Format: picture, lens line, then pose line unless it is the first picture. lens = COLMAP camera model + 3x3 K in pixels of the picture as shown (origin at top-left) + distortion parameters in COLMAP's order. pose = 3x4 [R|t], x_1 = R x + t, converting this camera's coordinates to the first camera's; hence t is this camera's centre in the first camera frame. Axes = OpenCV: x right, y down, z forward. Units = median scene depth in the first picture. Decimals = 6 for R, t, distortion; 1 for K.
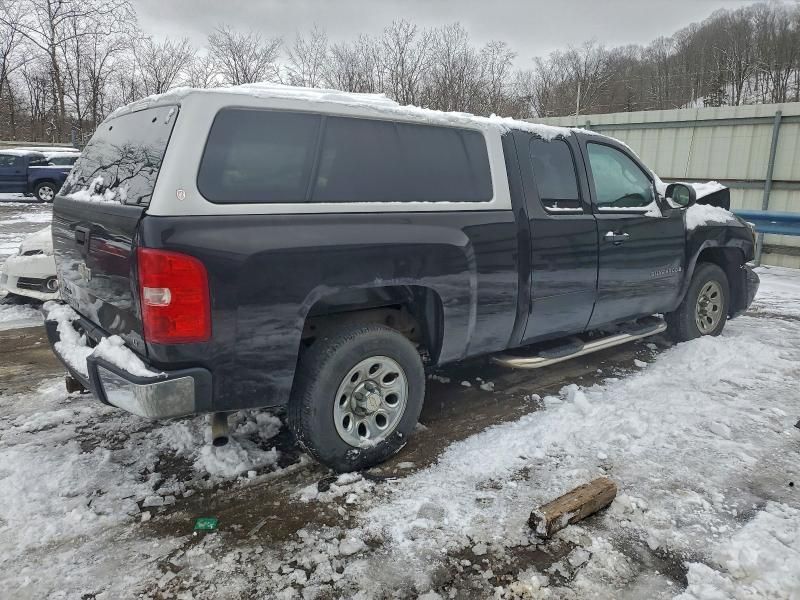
lens RADIAL K [[626.9, 0, 394.3], [0, 626.9, 295.0], [0, 0, 1]] dist [0.009217, 0.019510]
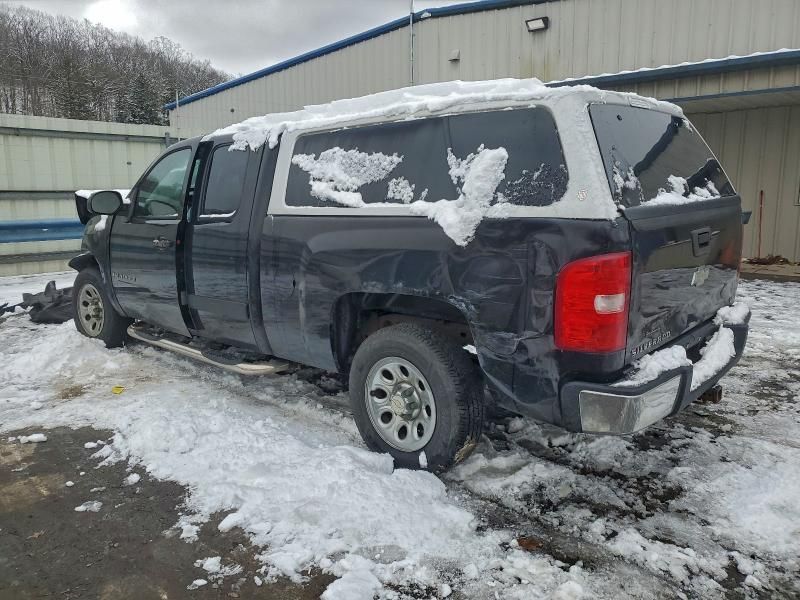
lens RADIAL K [[626.9, 0, 394.4], [0, 626.9, 299.2], [0, 0, 1]] dist [0.009217, 0.019510]
pose [[-0.165811, -0.186542, 0.968354, -1.140889], [0.208915, 0.953014, 0.219360, -0.258589], [-0.963775, 0.238676, -0.119049, 1.334099]]
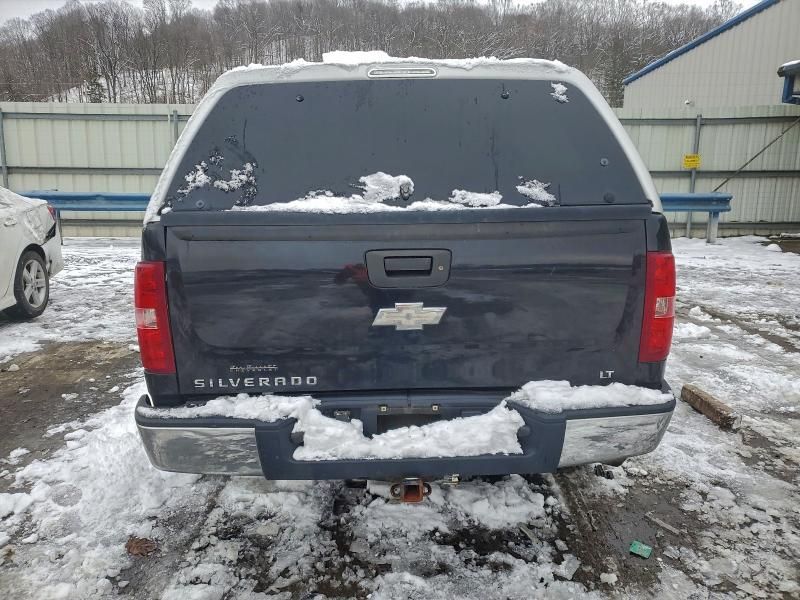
lens RADIAL K [[626.9, 0, 395.4], [0, 626.9, 305.8], [0, 0, 1]] dist [0.009217, 0.019510]
pose [[0.600452, -0.186794, 0.777538, -0.861000], [0.166820, 0.980202, 0.106655, -0.101768], [-0.782067, 0.065668, 0.619725, 0.516567]]
